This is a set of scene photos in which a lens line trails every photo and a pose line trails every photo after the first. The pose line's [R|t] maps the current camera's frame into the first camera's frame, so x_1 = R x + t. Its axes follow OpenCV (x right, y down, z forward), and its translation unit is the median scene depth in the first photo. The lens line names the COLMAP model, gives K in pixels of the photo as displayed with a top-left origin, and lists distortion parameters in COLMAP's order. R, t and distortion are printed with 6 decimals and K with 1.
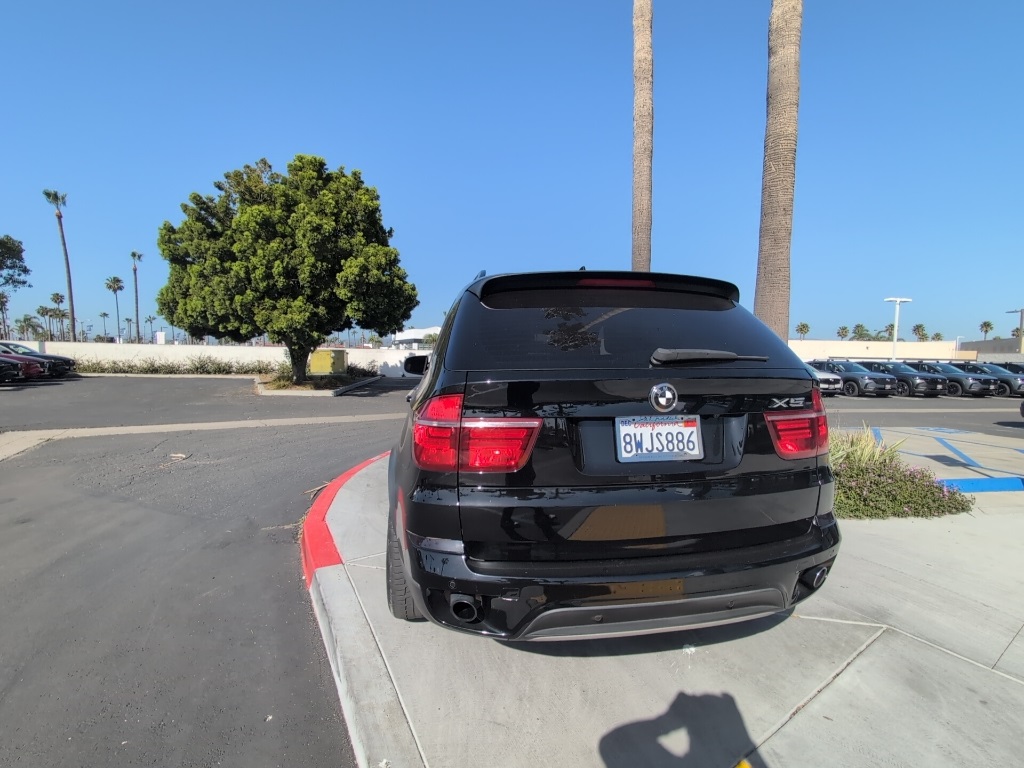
lens RADIAL K [[434.7, 0, 515.1], [0, 434.7, 385.8], [0, 0, 1]] dist [-0.000526, 0.000343]
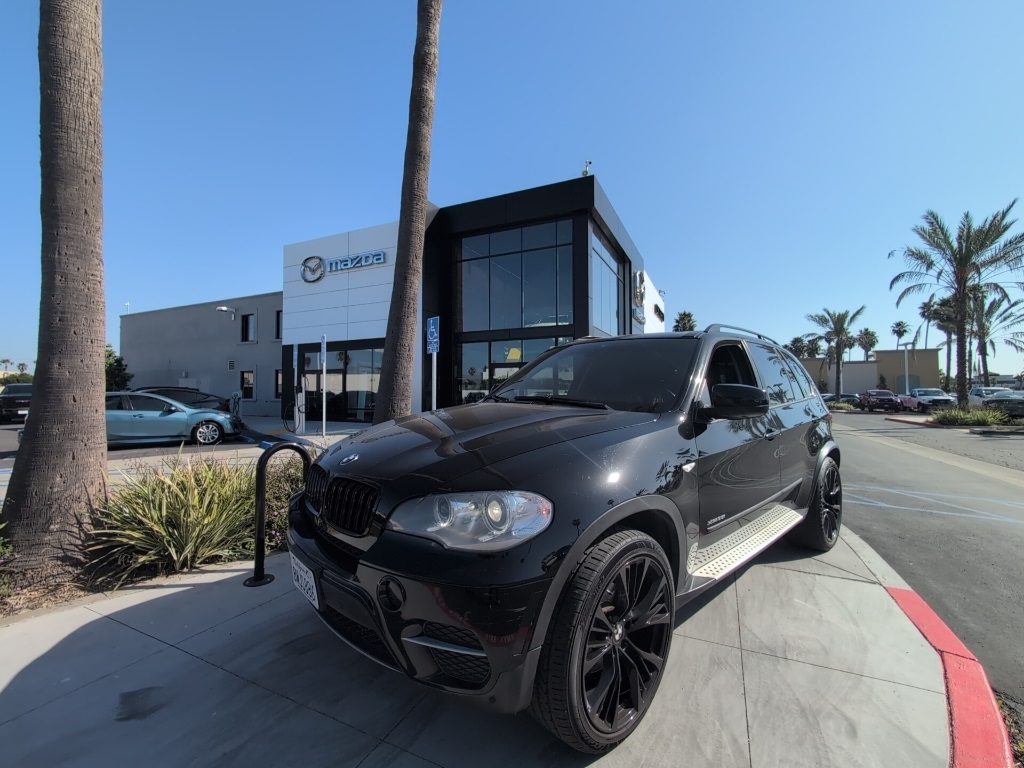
lens RADIAL K [[434.7, 0, 515.8], [0, 434.7, 387.7], [0, 0, 1]] dist [-0.000526, 0.000343]
pose [[-0.551762, -0.003610, 0.833994, -0.164981], [0.043329, 0.998516, 0.032987, -0.030028], [-0.832875, 0.054337, -0.550787, 0.482619]]
